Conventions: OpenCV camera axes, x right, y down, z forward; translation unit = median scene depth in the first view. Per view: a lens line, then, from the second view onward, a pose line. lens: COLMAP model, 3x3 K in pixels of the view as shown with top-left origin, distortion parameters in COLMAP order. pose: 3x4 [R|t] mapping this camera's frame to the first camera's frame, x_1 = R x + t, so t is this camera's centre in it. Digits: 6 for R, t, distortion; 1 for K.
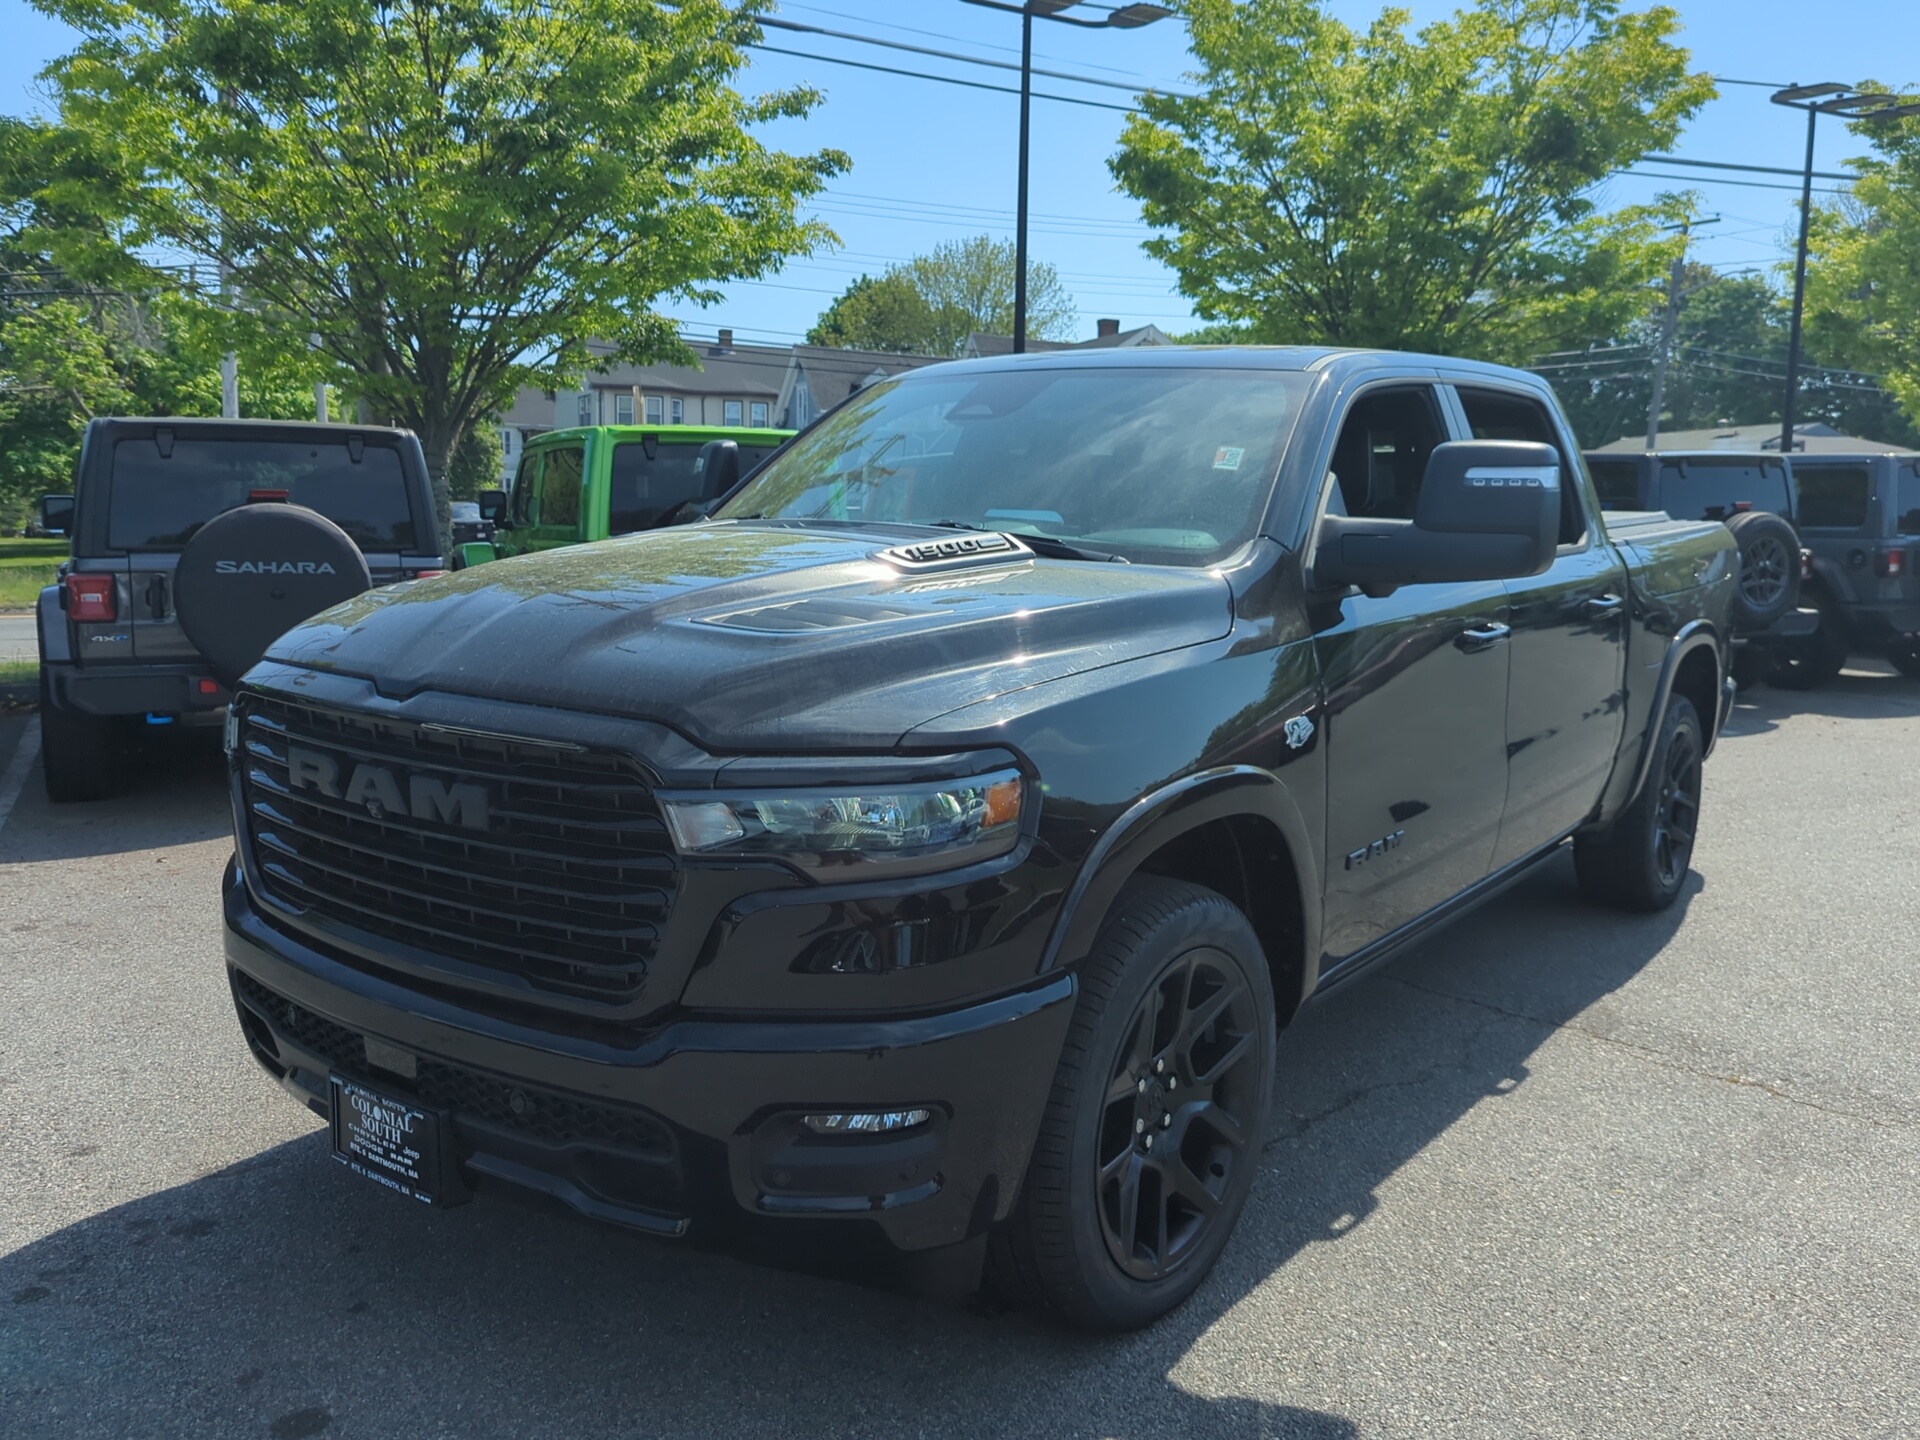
lens RADIAL K [[1545.3, 0, 933.3], [0, 1545.3, 664.2], [0, 0, 1]] dist [0.088114, -0.114591]
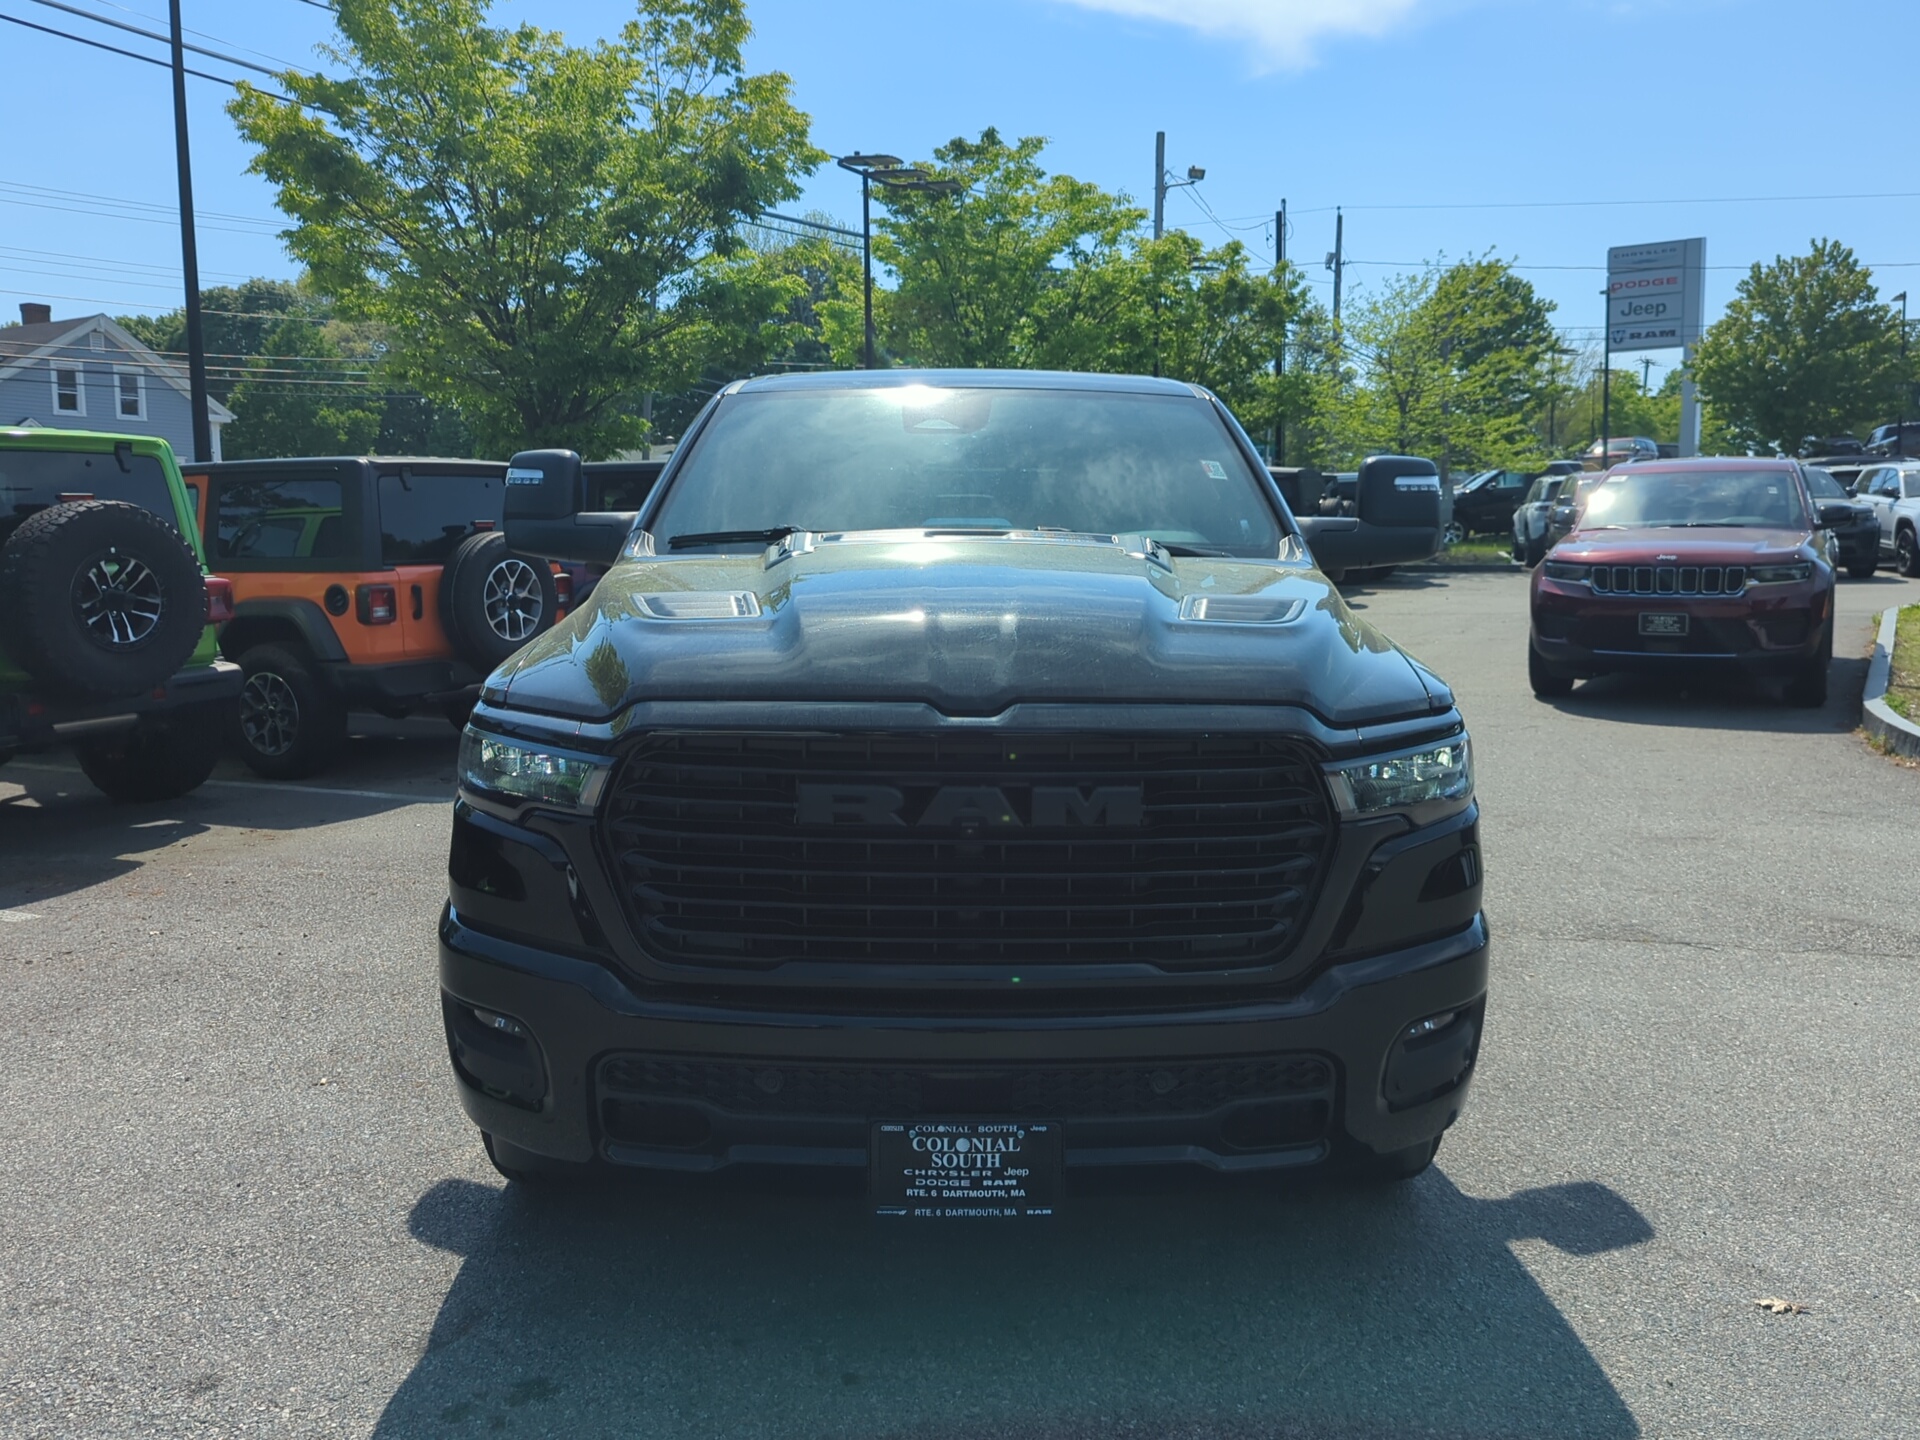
lens RADIAL K [[1545.3, 0, 933.3], [0, 1545.3, 664.2], [0, 0, 1]] dist [0.088114, -0.114591]
pose [[0.793664, -0.077736, 0.603369, -0.417154], [0.080954, 0.996477, 0.021896, -0.014341], [-0.602946, 0.031467, 0.797161, 0.105654]]
